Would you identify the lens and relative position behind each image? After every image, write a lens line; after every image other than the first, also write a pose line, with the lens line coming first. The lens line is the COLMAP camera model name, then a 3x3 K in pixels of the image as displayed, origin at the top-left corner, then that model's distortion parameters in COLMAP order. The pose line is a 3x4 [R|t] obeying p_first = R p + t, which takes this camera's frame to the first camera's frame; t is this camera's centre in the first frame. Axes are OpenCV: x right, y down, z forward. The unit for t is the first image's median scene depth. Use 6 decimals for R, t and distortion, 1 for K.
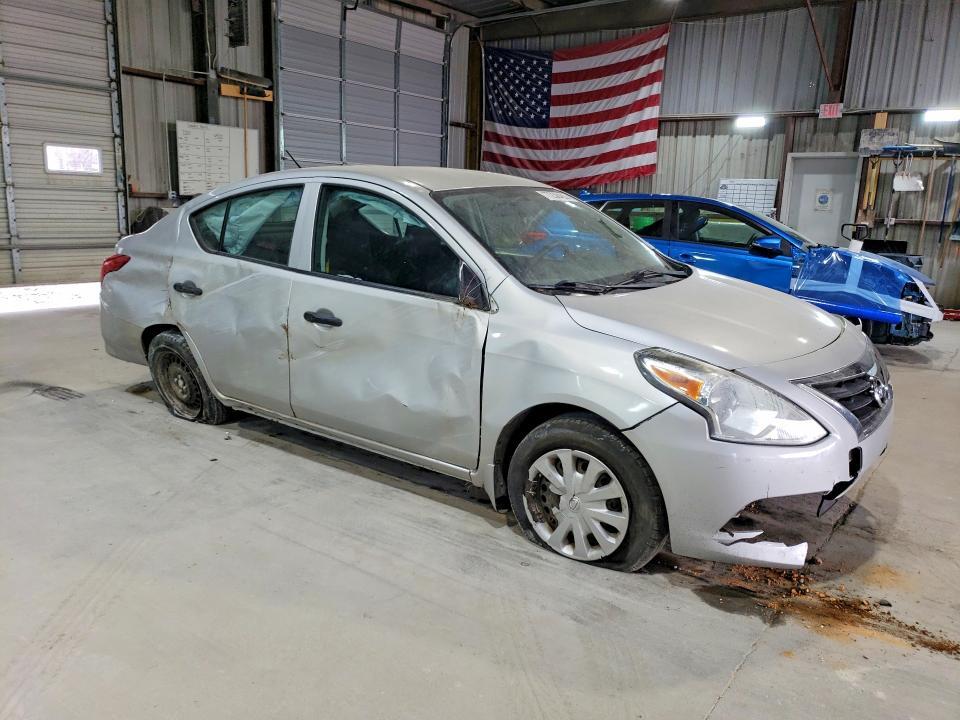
lens RADIAL K [[758.6, 0, 477.6], [0, 758.6, 369.7], [0, 0, 1]] dist [0.006250, -0.026369]
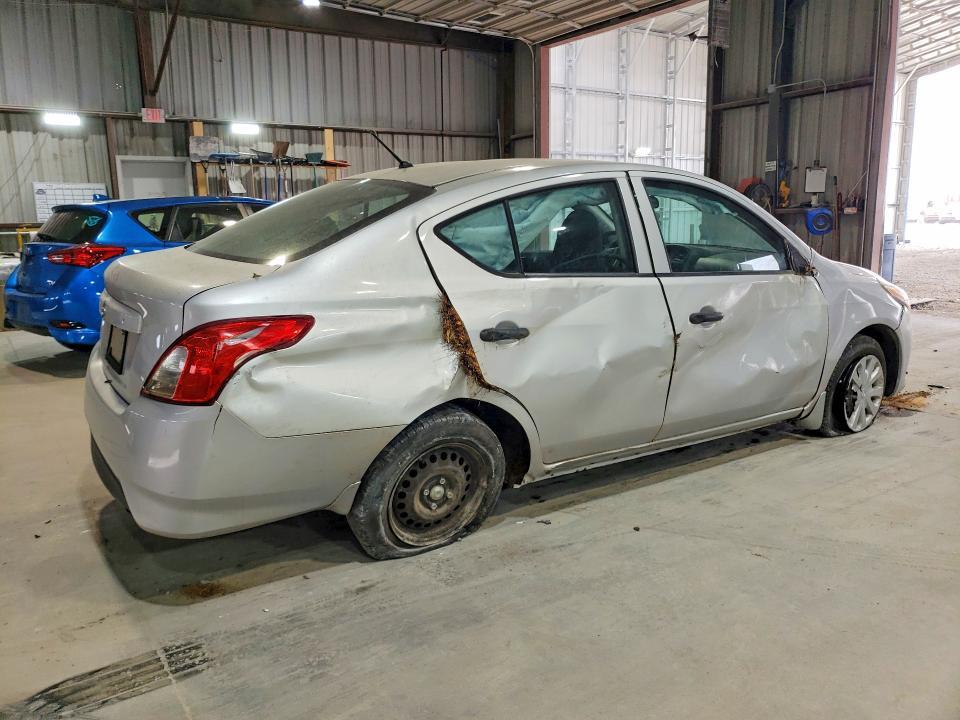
lens RADIAL K [[758.6, 0, 476.0], [0, 758.6, 350.4], [0, 0, 1]] dist [0.006250, -0.026369]
pose [[0.328153, -0.197247, 0.923801, -0.895821], [0.228369, 0.965513, 0.125032, -0.160125], [-0.916604, 0.169938, 0.361881, 0.690924]]
